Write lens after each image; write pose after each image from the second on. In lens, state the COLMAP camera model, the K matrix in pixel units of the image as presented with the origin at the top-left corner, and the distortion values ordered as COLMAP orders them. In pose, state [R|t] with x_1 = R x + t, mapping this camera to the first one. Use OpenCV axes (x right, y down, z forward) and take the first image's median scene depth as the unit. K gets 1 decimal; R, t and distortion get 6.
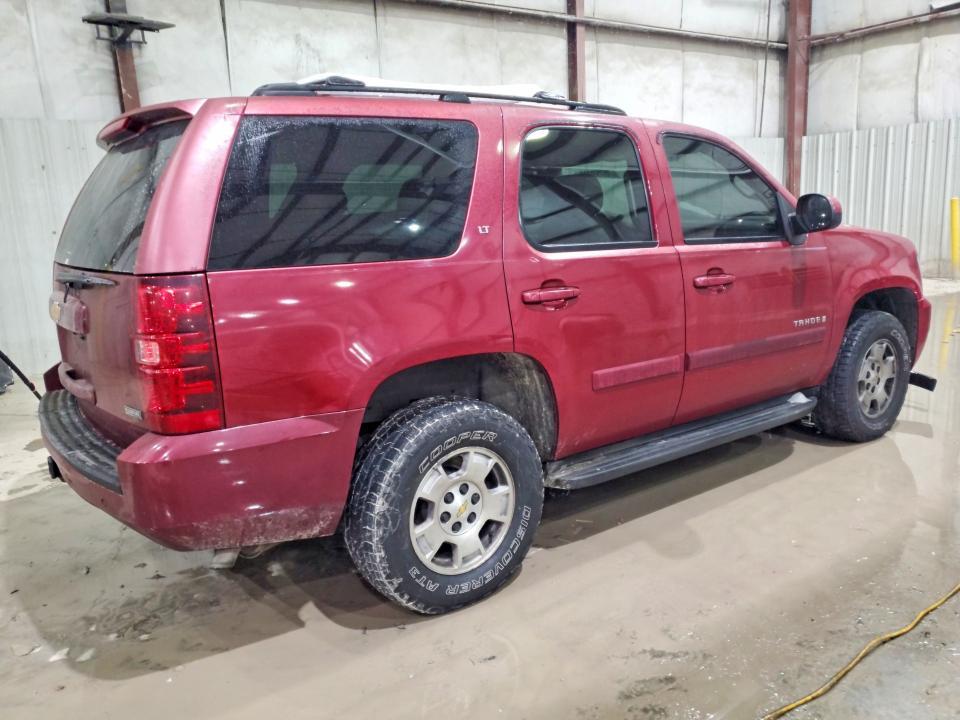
lens RADIAL K [[741.1, 0, 478.1], [0, 741.1, 357.0], [0, 0, 1]] dist [0.025206, -0.004672]
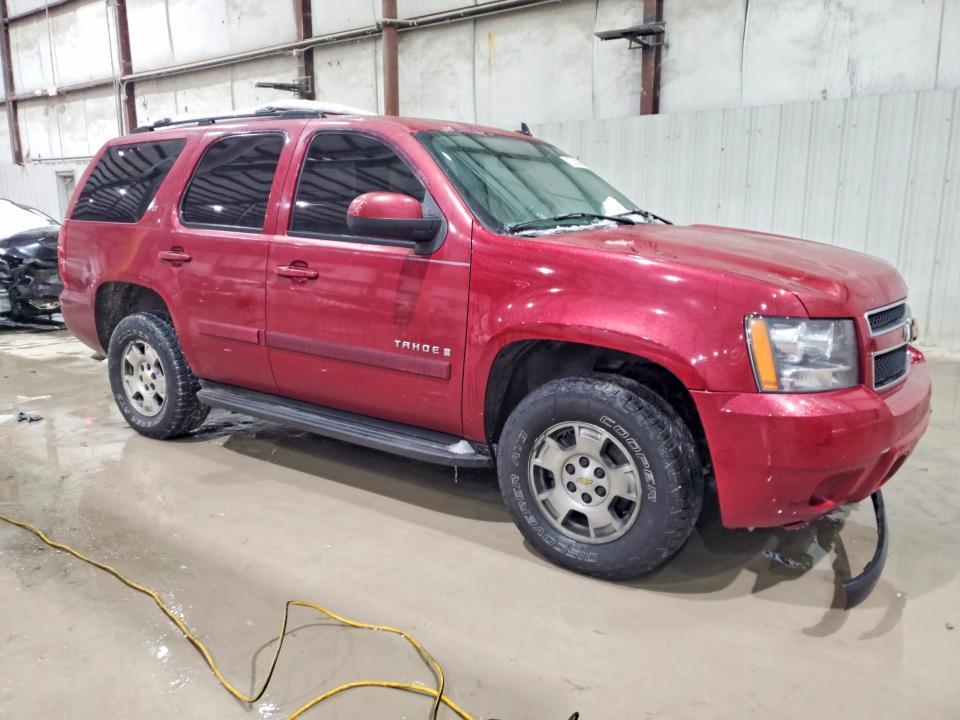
lens RADIAL K [[741.1, 0, 478.4], [0, 741.1, 363.3], [0, 0, 1]] dist [0.025206, -0.004672]
pose [[0.321107, 0.235556, -0.917281, 1.342766], [-0.196530, 0.964063, 0.178771, -0.209204], [0.926427, 0.122868, 0.355861, 0.841345]]
